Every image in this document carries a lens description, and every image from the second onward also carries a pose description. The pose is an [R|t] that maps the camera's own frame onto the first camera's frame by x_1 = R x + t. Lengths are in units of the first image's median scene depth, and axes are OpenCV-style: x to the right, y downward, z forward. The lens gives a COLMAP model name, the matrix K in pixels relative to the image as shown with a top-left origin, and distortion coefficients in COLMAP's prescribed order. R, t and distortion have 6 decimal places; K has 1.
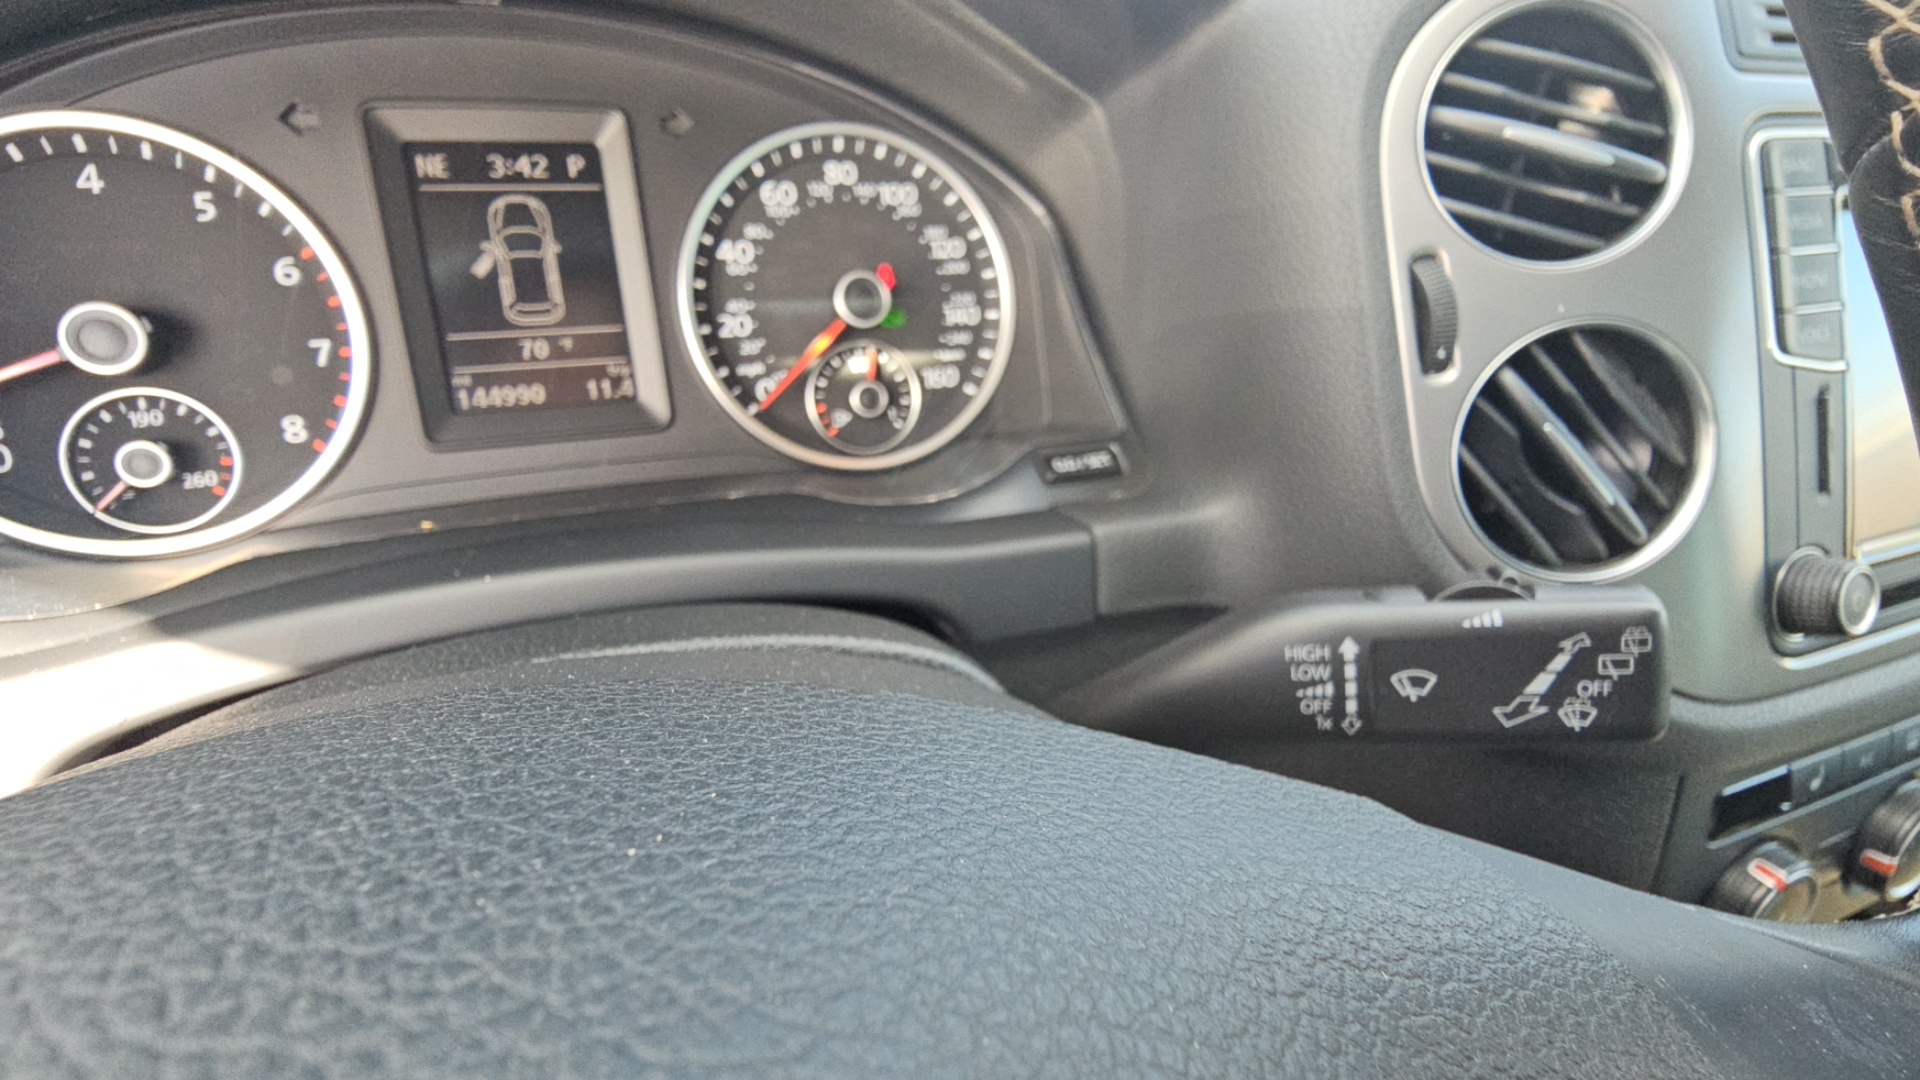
lens RADIAL K [[883.1, 0, 979.7], [0, 883.1, 546.9], [0, 0, 1]] dist [0.012257, -0.011296]
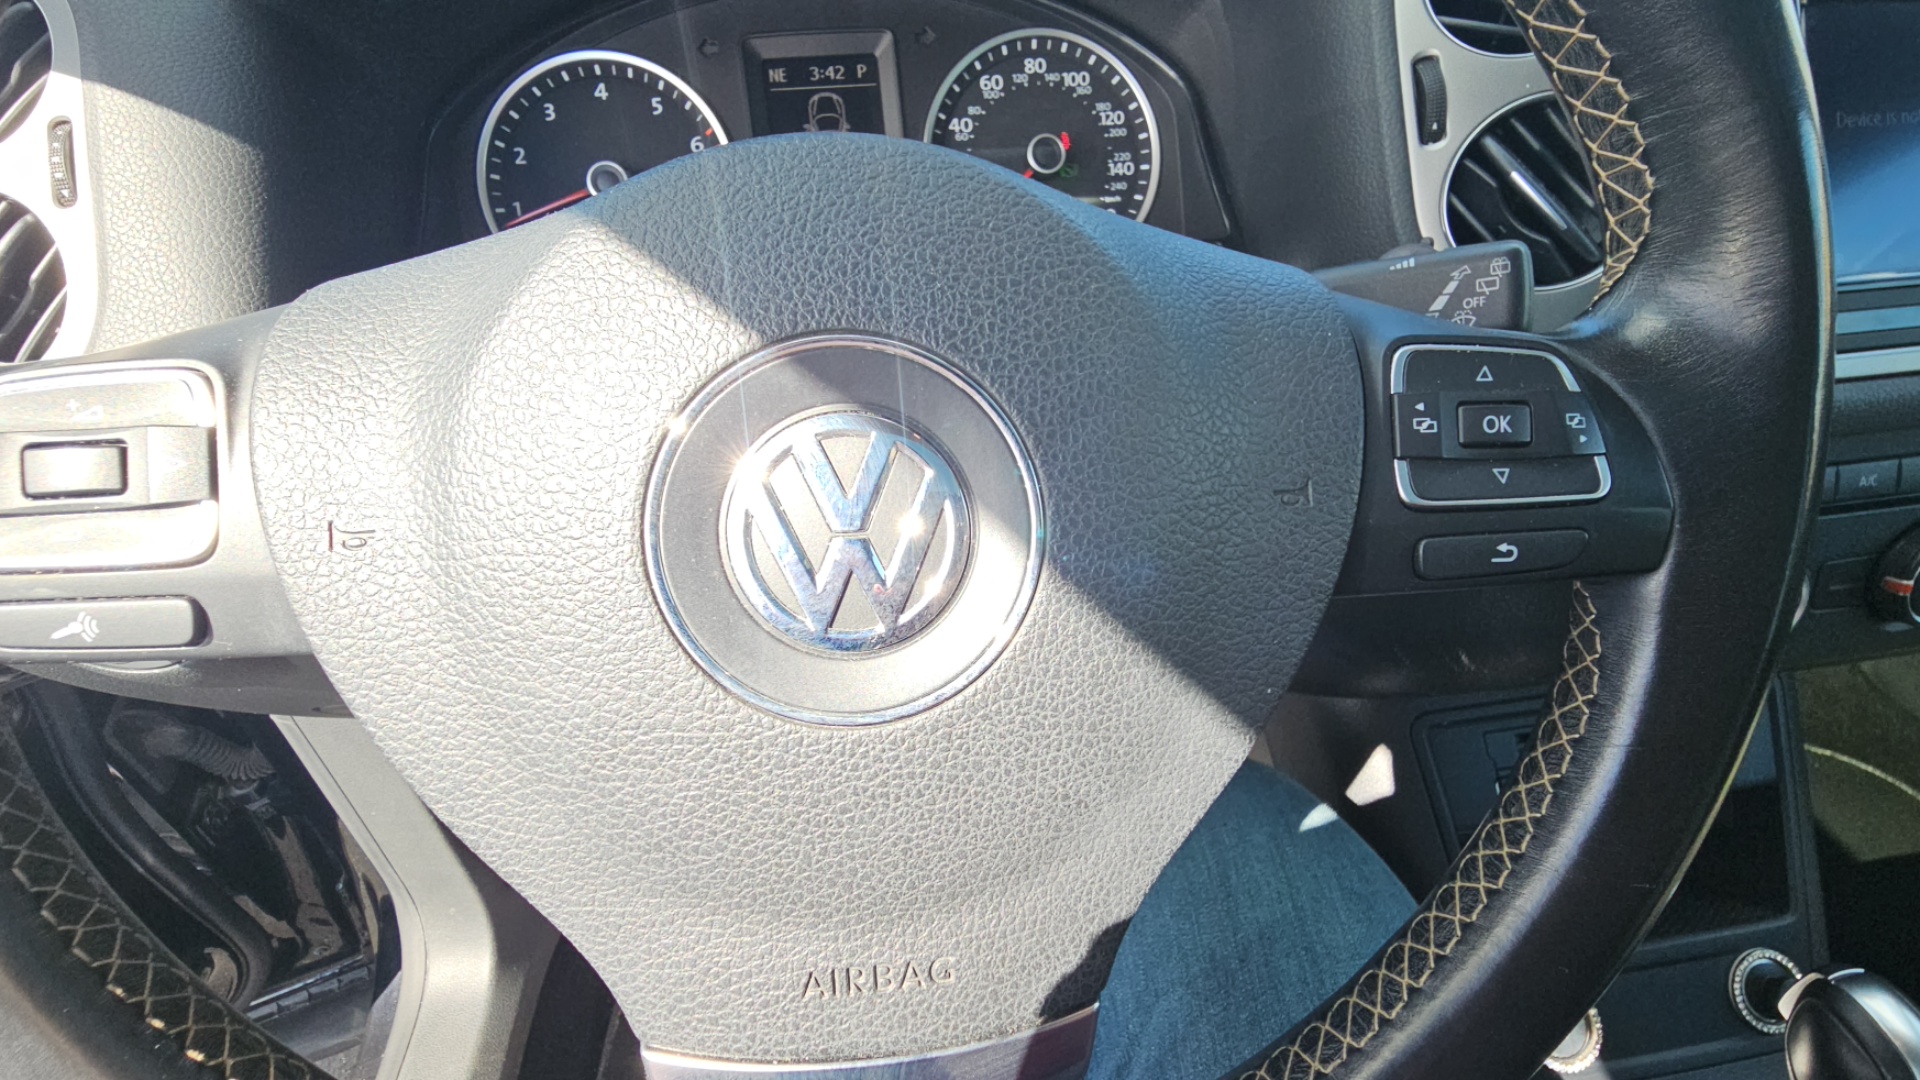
lens RADIAL K [[875.6, 0, 972.9], [0, 875.6, 543.1], [0, 0, 1]] dist [0.001092, -0.000734]
pose [[0.967261, 0.045957, -0.249587, 0.141375], [-0.042085, 0.998897, 0.020832, 0.340026], [0.250269, -0.009646, 0.968128, -0.415207]]
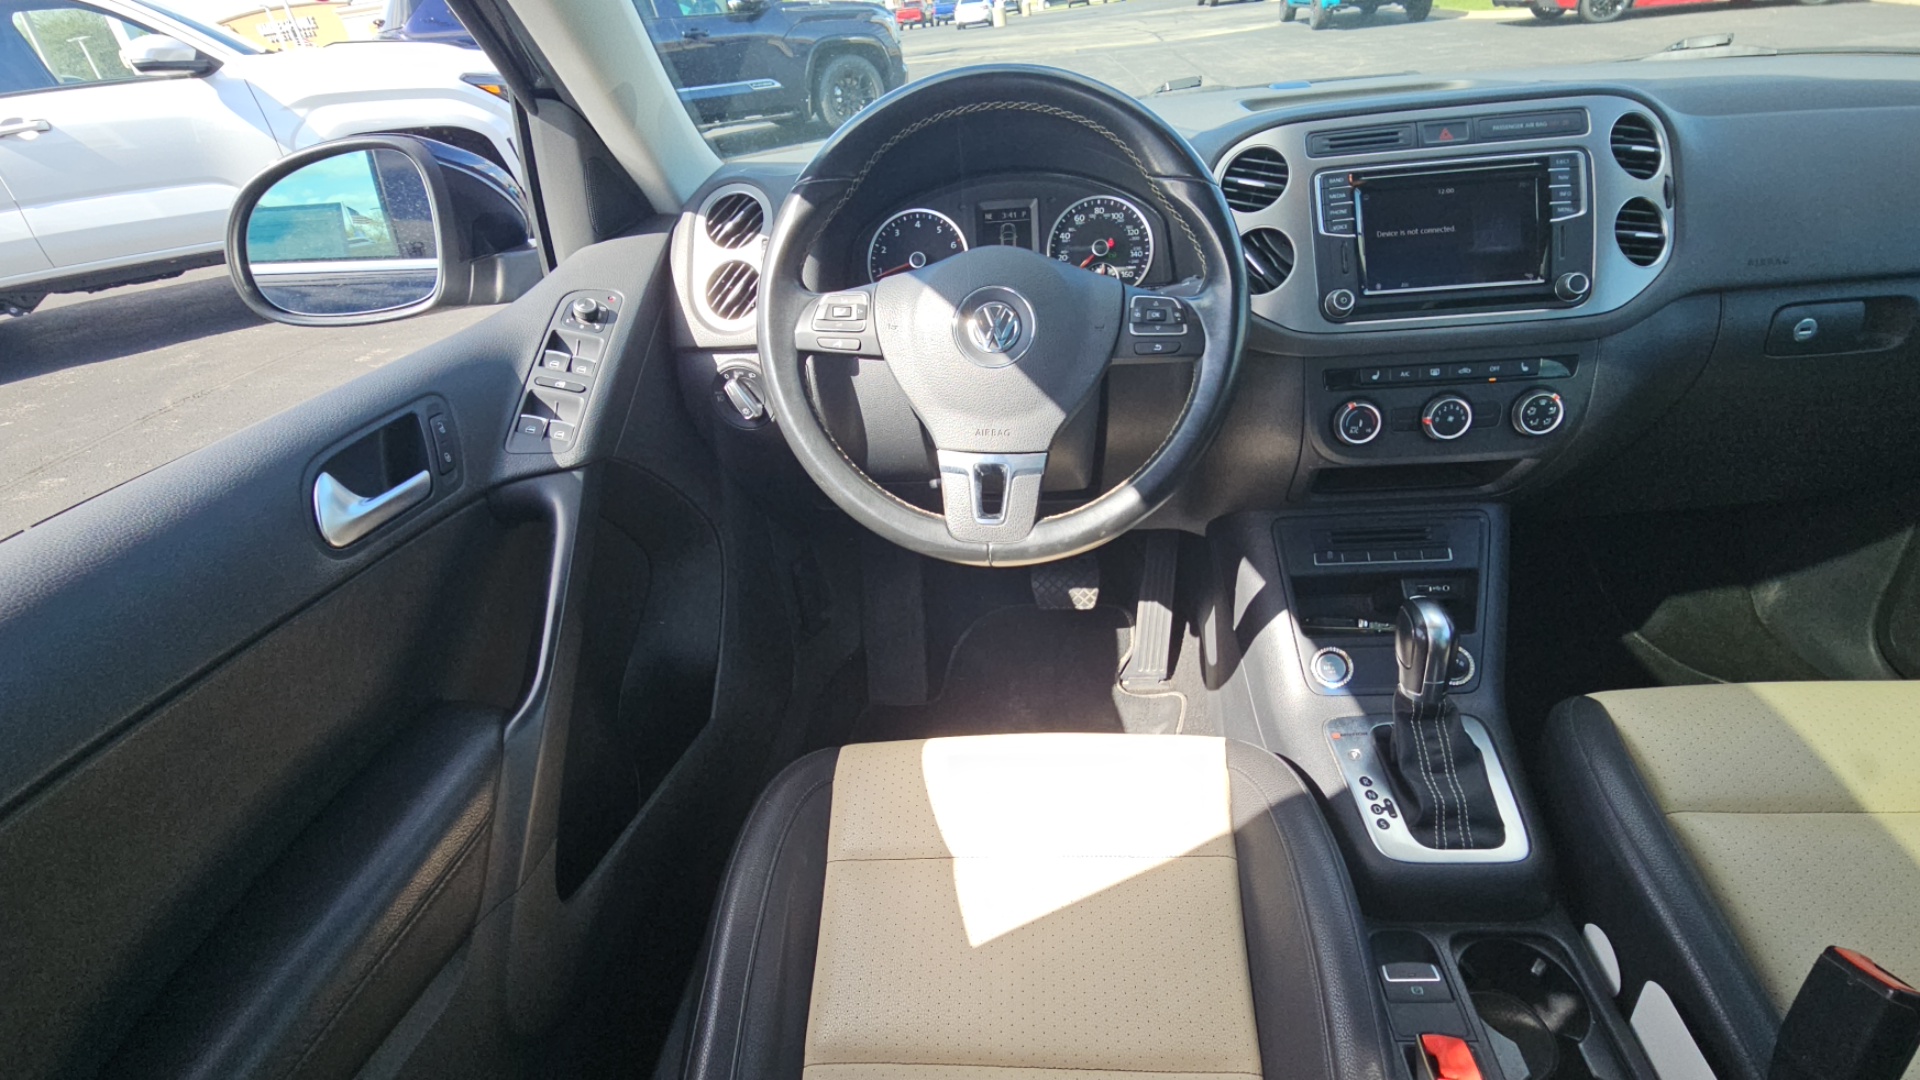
lens RADIAL K [[859.5, 0, 977.1], [0, 859.5, 543.9], [0, 0, 1]] dist [0.000607, -0.000846]
pose [[0.893964, 0.083625, -0.440267, 1.013234], [-0.116439, 0.992037, -0.048001, 1.077883], [0.432747, 0.094176, 0.896583, -2.064839]]
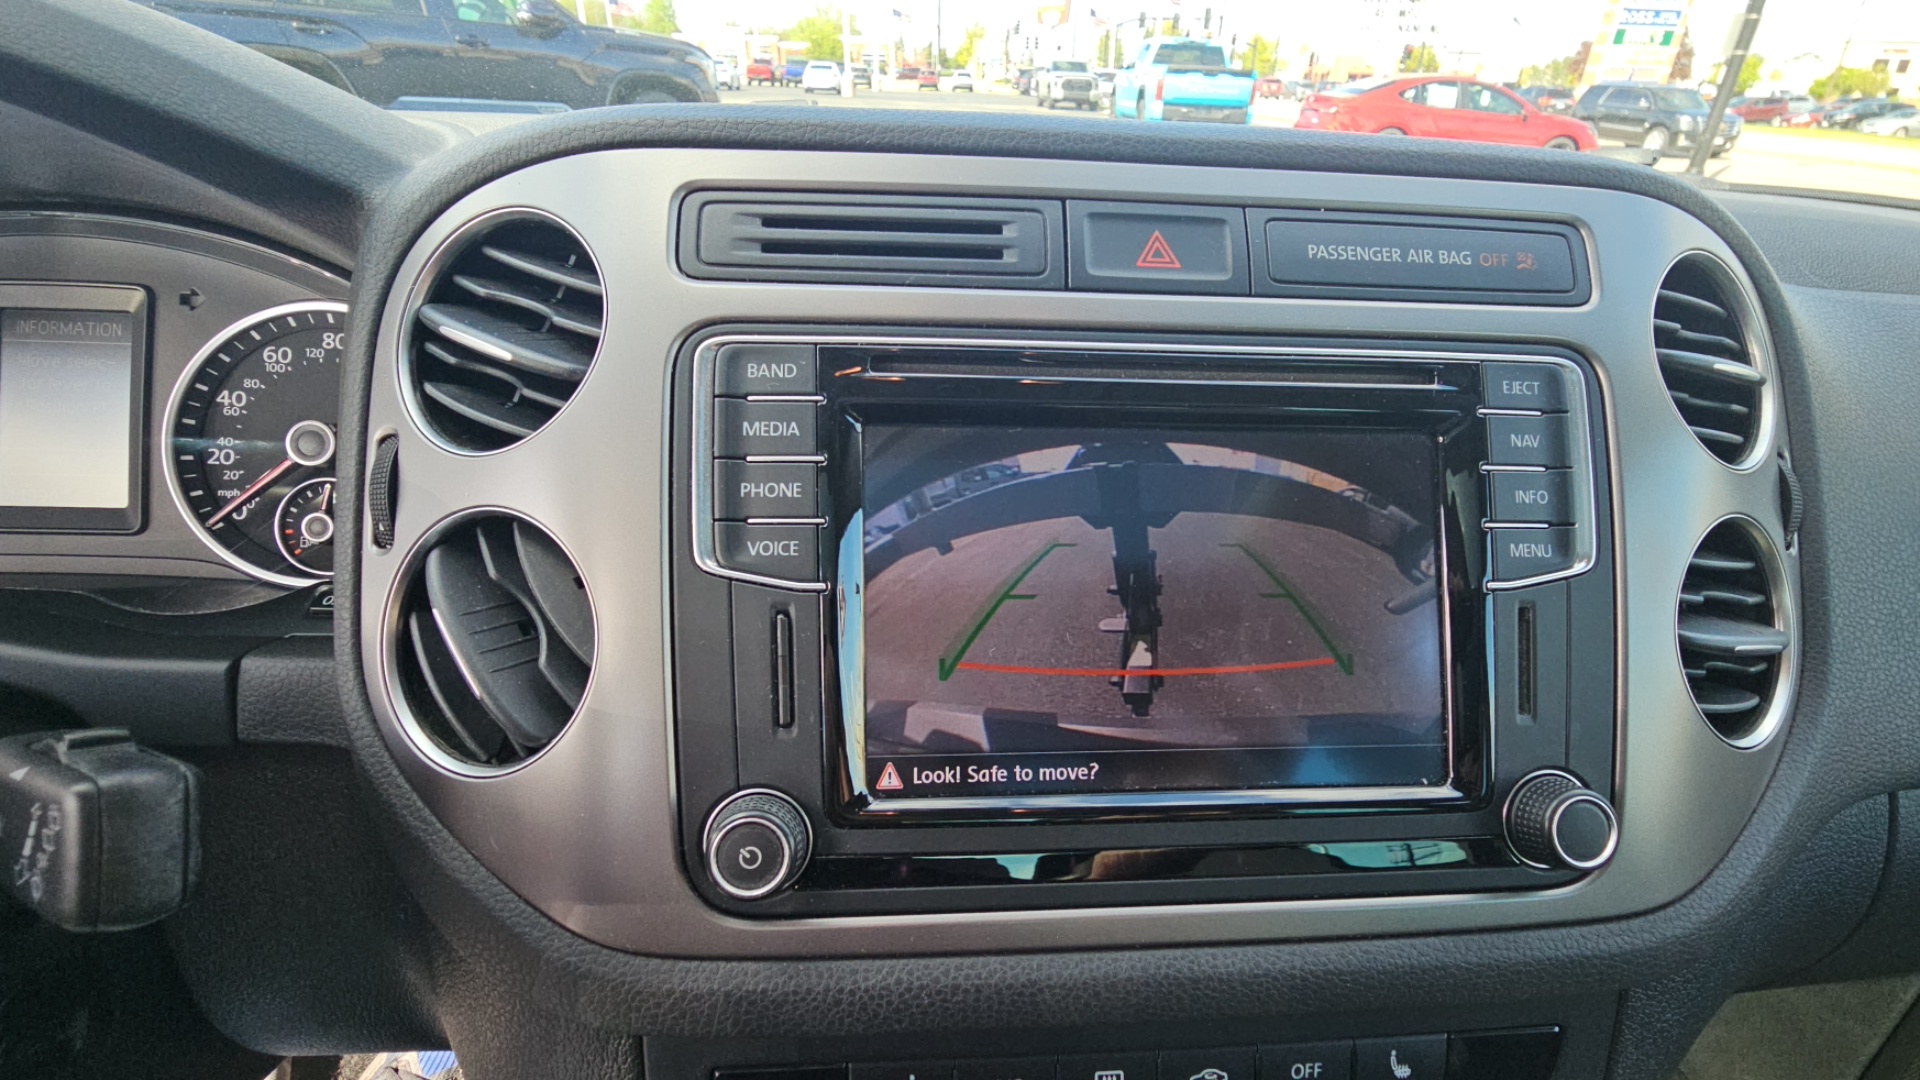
lens RADIAL K [[869.7, 0, 974.9], [0, 869.7, 542.3], [0, 0, 1]] dist [0.009592, -0.006898]
pose [[0.958935, 0.100569, -0.265199, 1.109475], [-0.144102, 0.978107, -0.150141, -0.112858], [0.244293, 0.182191, 0.952432, 0.150022]]
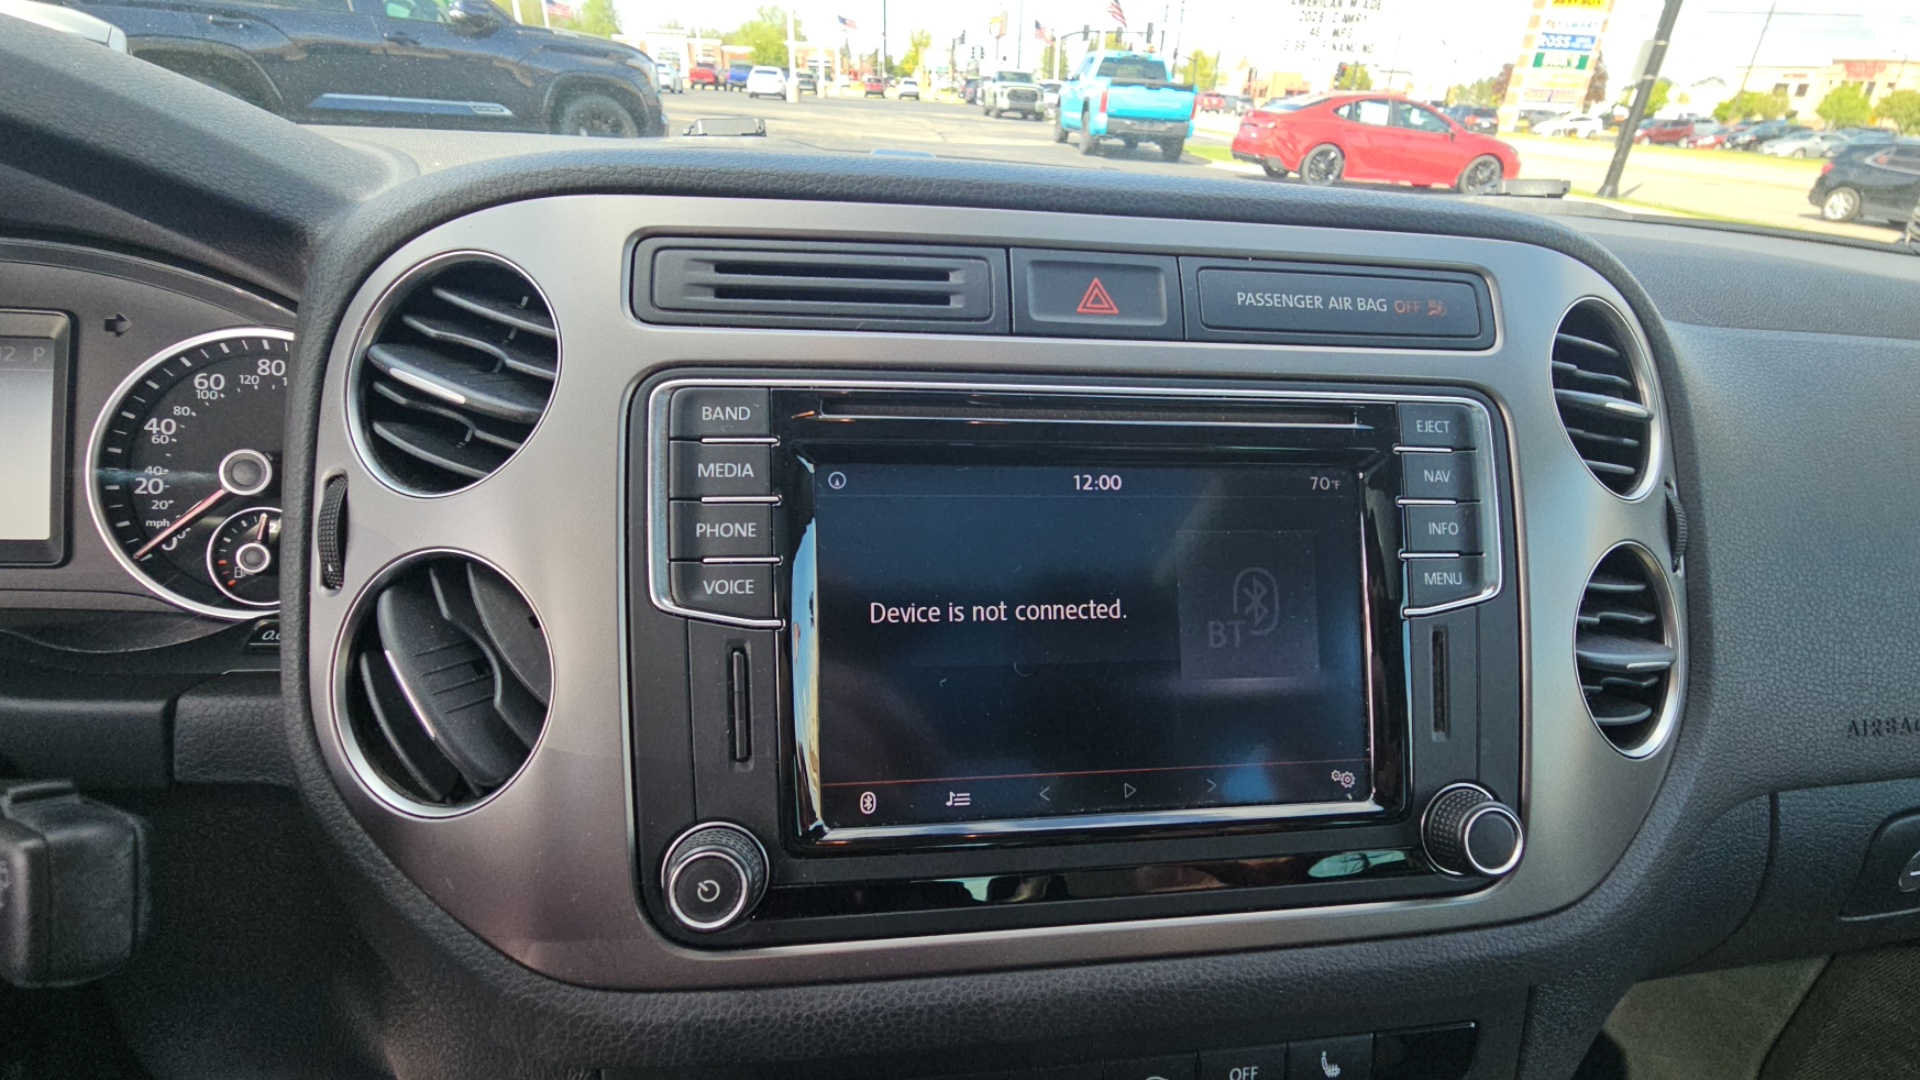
lens RADIAL K [[869.7, 0, 974.9], [0, 869.7, 542.3], [0, 0, 1]] dist [0.009592, -0.006898]
pose [[0.973375, 0.090584, -0.210559, 1.115346], [-0.126807, 0.978033, -0.165445, -0.133254], [0.190947, 0.187740, 0.963480, 0.115461]]
